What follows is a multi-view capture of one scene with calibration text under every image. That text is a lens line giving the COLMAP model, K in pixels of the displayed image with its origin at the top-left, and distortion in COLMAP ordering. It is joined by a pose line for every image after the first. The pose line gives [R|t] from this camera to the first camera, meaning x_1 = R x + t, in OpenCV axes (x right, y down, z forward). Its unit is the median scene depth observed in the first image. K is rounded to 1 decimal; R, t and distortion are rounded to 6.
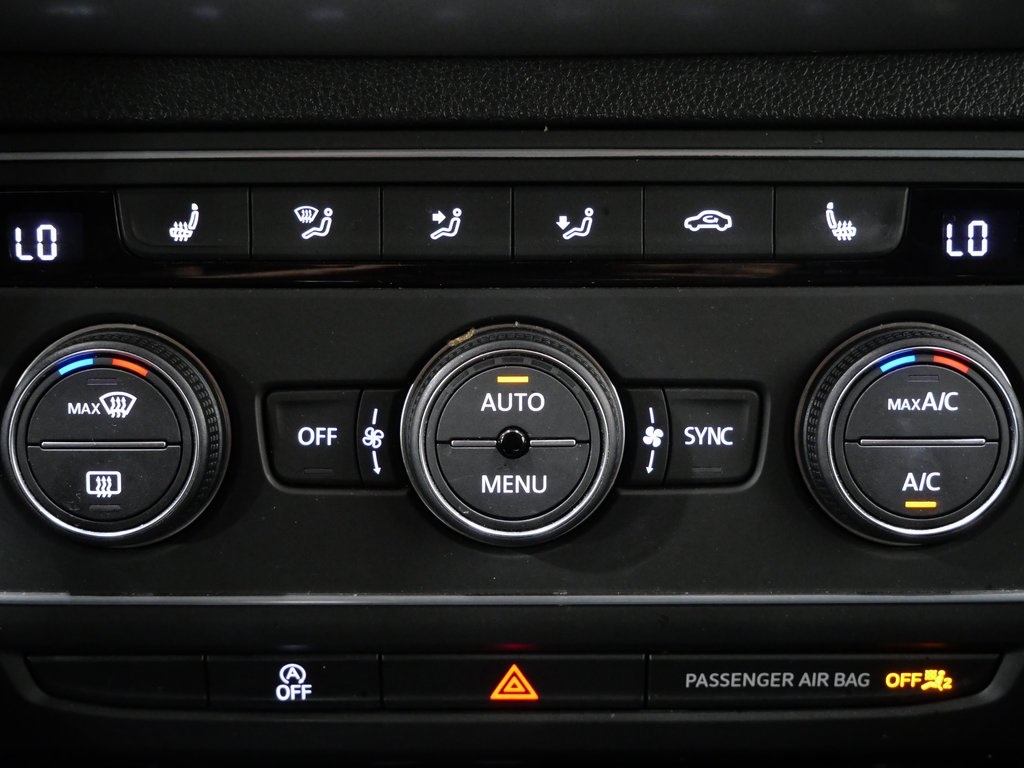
lens RADIAL K [[1720.5, 0, 512.0], [0, 1720.5, 384.0], [0, 0, 1]] dist [0.031602, -0.020584]
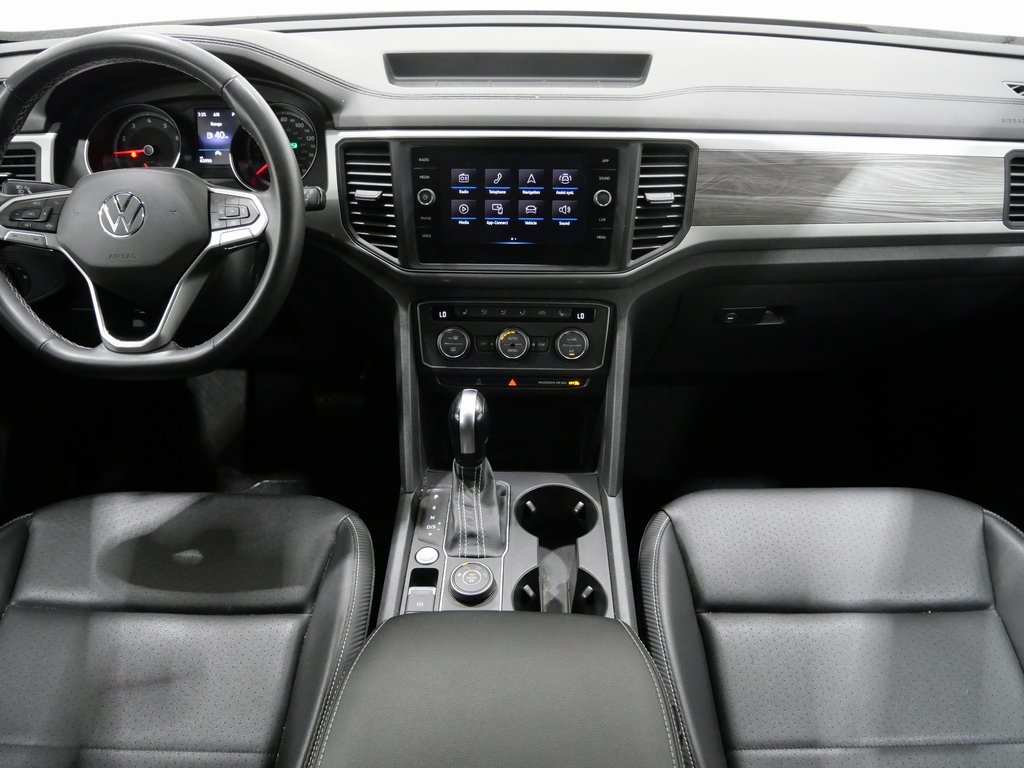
lens RADIAL K [[738.8, 0, 512.0], [0, 738.8, 384.0], [0, 0, 1]] dist [-0.028654, -0.001354]
pose [[0.999874, 0.015313, -0.004162, 0.011956], [-0.015332, 0.999872, -0.004557, 0.200415], [0.004091, 0.004620, 0.999981, -1.901055]]
